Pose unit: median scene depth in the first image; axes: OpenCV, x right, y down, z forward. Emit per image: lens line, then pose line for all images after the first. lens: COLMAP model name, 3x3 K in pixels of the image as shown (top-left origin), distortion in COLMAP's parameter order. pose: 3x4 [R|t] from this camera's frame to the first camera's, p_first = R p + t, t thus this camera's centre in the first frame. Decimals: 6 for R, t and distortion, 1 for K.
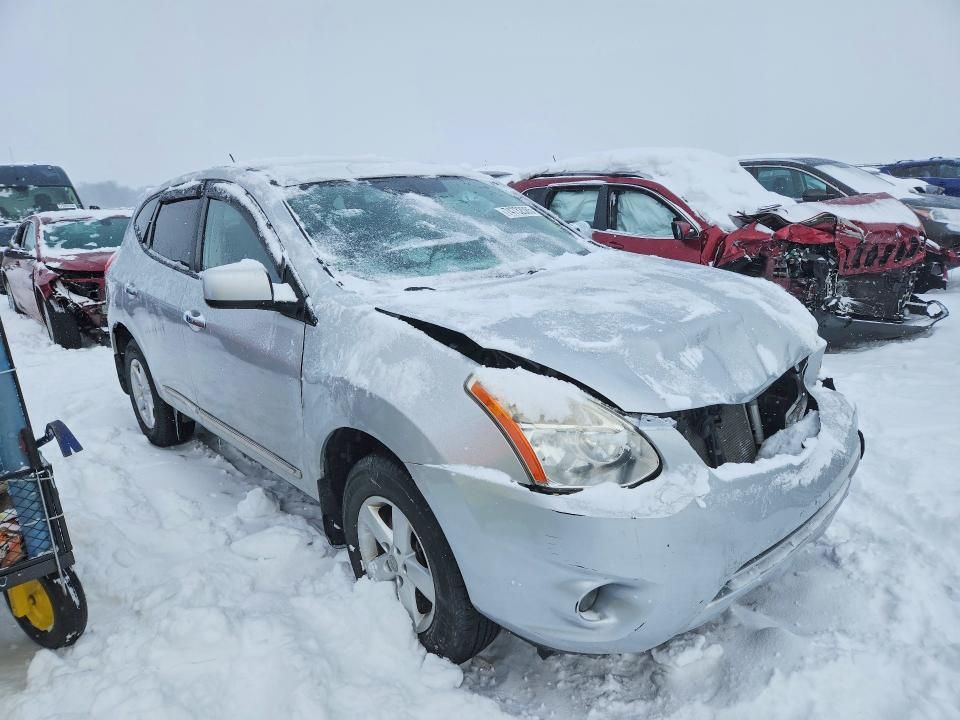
lens RADIAL K [[659.4, 0, 480.2], [0, 659.4, 361.7], [0, 0, 1]] dist [0.036369, -0.010431]
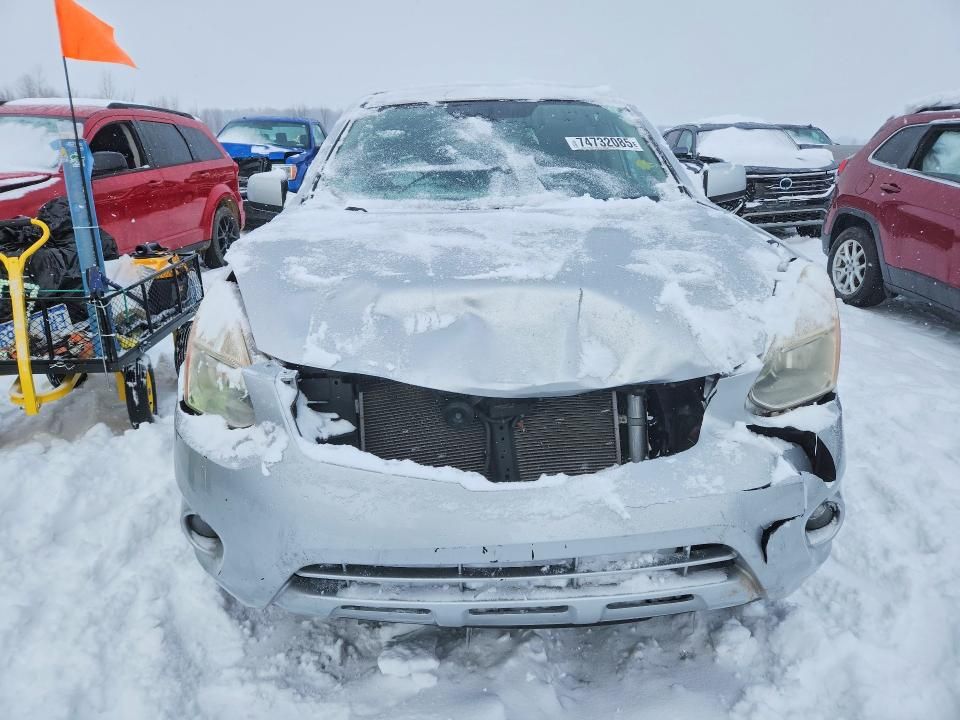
lens RADIAL K [[659.4, 0, 480.2], [0, 659.4, 358.5], [0, 0, 1]] dist [0.036369, -0.010431]
pose [[0.740233, 0.243451, -0.626727, 0.723240], [-0.195890, 0.969794, 0.145347, -0.074711], [0.643181, 0.015179, 0.765564, 0.358074]]
